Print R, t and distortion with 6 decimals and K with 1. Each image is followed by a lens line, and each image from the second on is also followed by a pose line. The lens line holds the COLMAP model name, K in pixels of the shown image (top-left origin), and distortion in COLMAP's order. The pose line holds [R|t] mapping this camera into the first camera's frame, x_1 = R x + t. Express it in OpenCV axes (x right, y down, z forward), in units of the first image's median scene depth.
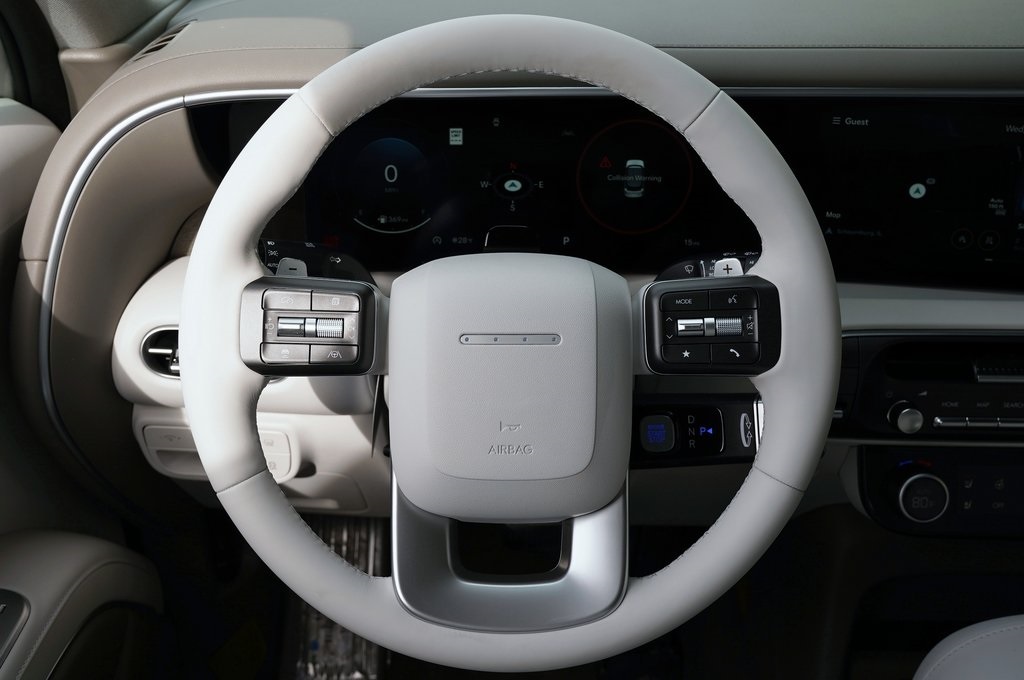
lens RADIAL K [[1096.7, 0, 512.2], [0, 1096.7, 347.6], [0, 0, 1]] dist [-0.019576, 0.000000]
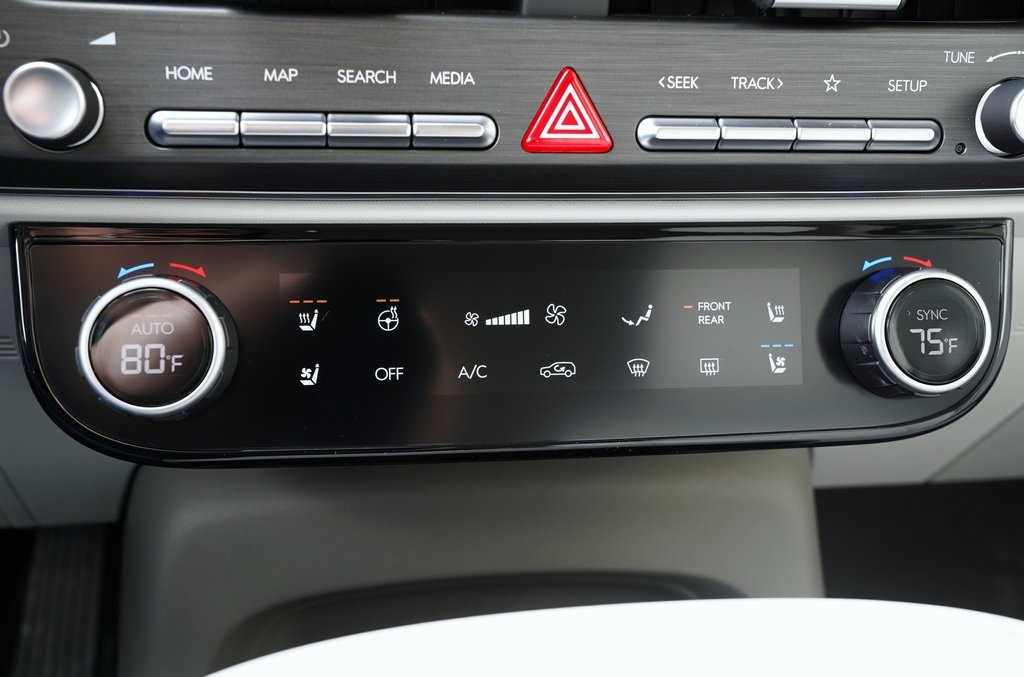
lens RADIAL K [[1123.4, 0, 517.3], [0, 1123.4, 338.2], [0, 0, 1]] dist [0.022242, 0.000000]
pose [[0.982409, -0.031986, 0.183985, 0.437037], [0.048684, 0.995021, -0.086969, 0.177667], [-0.180287, 0.094396, 0.979074, 0.622599]]
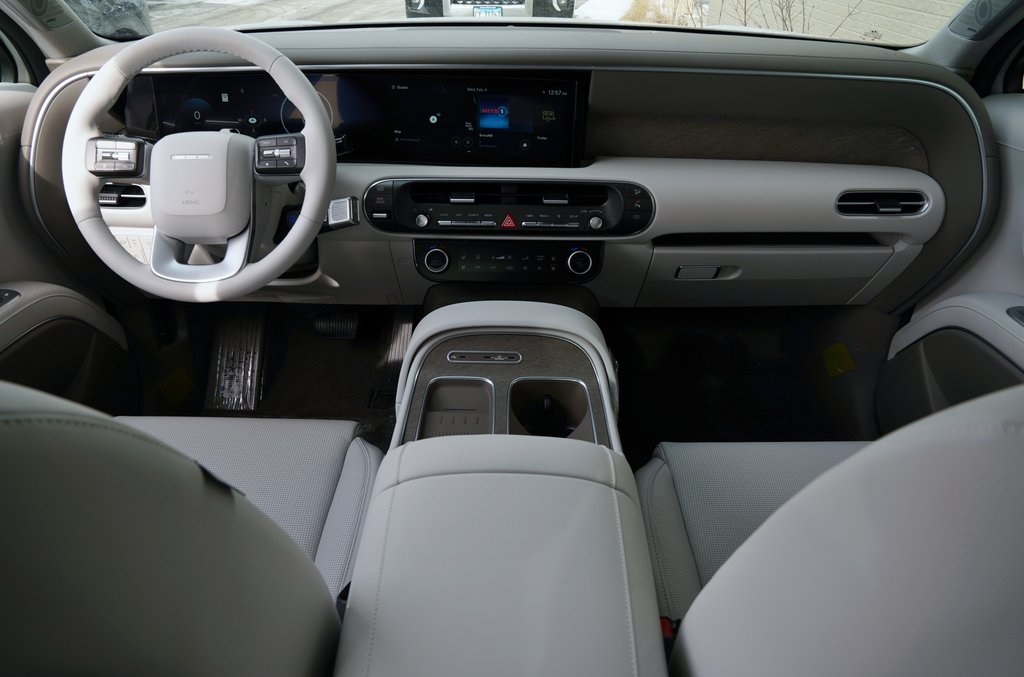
lens RADIAL K [[710.9, 0, 518.3], [0, 710.9, 335.0], [0, 0, 1]] dist [-0.123879, 0.077244]
pose [[0.999765, 0.000166, 0.021684, 0.519128], [-0.000147, 1.000000, -0.000854, 0.291934], [-0.021684, 0.000851, 0.999765, -0.406693]]
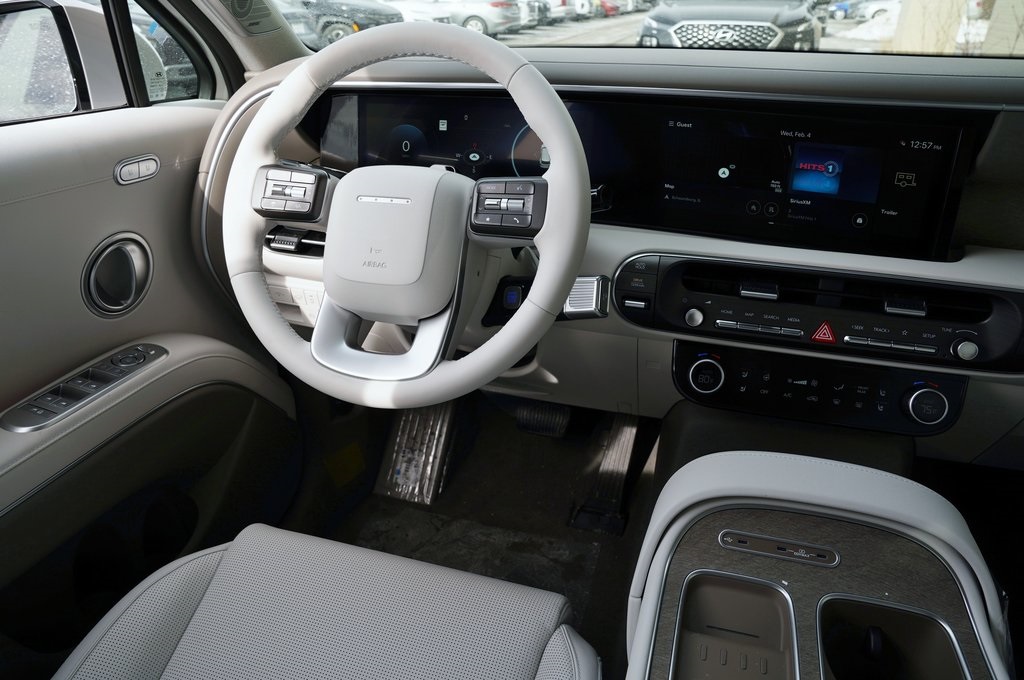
lens RADIAL K [[710.9, 0, 513.6], [0, 710.9, 339.9], [0, 0, 1]] dist [-0.123879, 0.077244]
pose [[0.961443, 0.116241, -0.249228, 0.365921], [-0.132761, 0.989862, -0.050473, 0.175826], [0.240834, 0.081615, 0.967129, 0.014194]]
